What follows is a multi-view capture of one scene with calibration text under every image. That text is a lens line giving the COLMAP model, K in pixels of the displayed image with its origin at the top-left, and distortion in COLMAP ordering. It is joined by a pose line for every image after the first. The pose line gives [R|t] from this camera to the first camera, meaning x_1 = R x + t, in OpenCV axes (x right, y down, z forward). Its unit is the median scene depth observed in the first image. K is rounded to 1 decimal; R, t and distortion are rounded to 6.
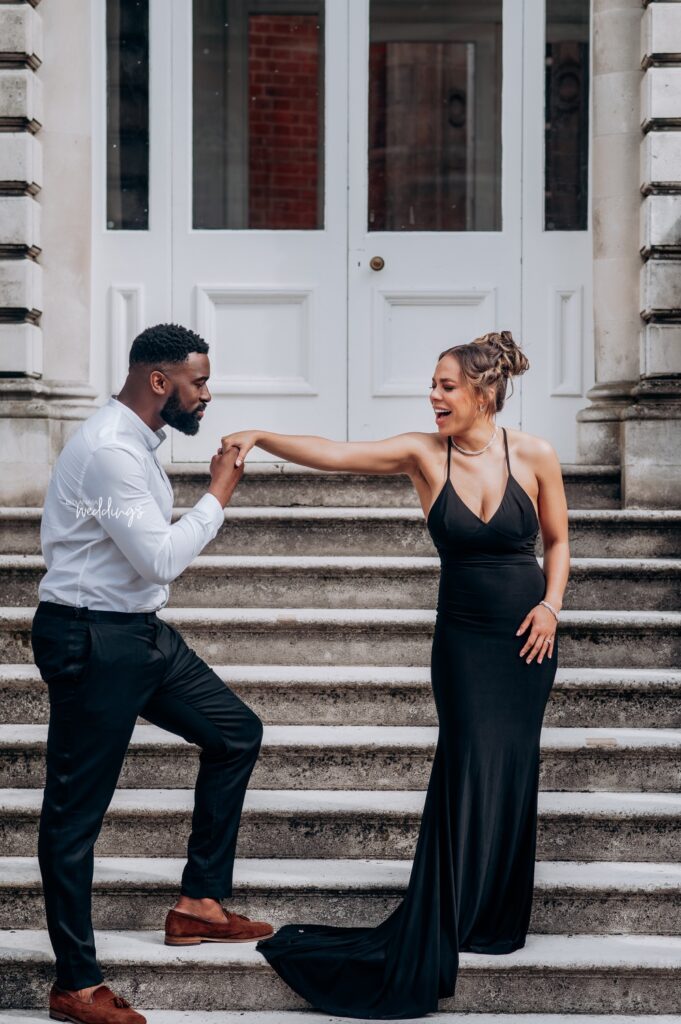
lens RADIAL K [[2641.3, 0, 340.5], [0, 2641.3, 512.0], [0, 0, 1]] dist [0.021141, 0.865192]
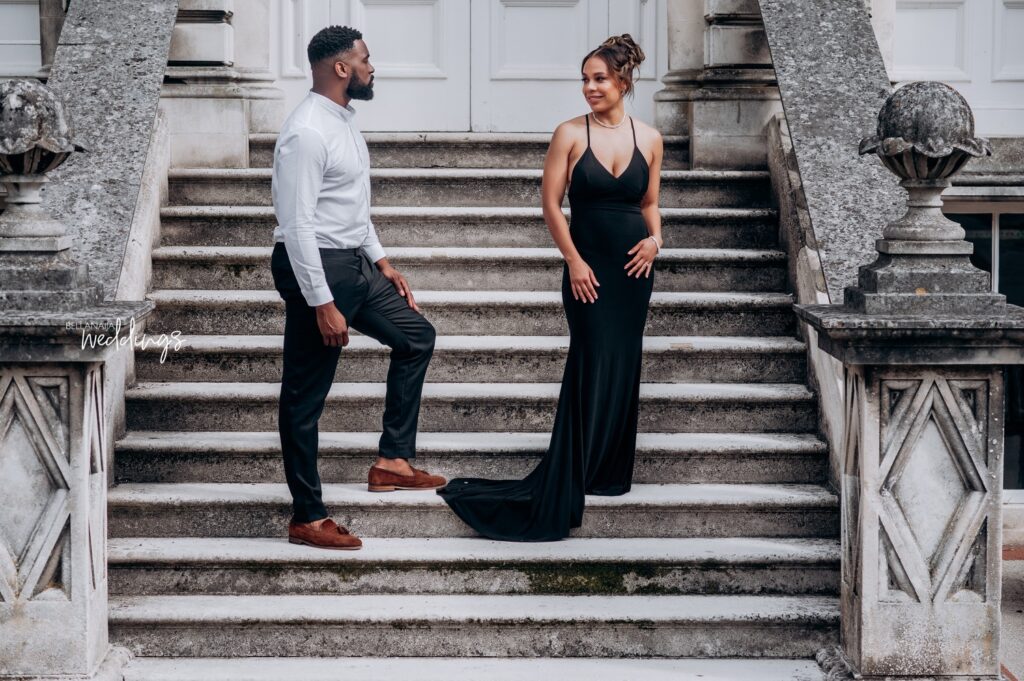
lens RADIAL K [[2641.3, 0, 512.0], [0, 2641.3, 340.5], [0, 0, 1]] dist [0.021141, 0.865192]
pose [[0.998013, -0.003995, 0.062879, -0.070660], [-0.000244, 0.997735, 0.067260, -0.005466], [-0.063005, -0.067142, 0.995752, -0.323723]]
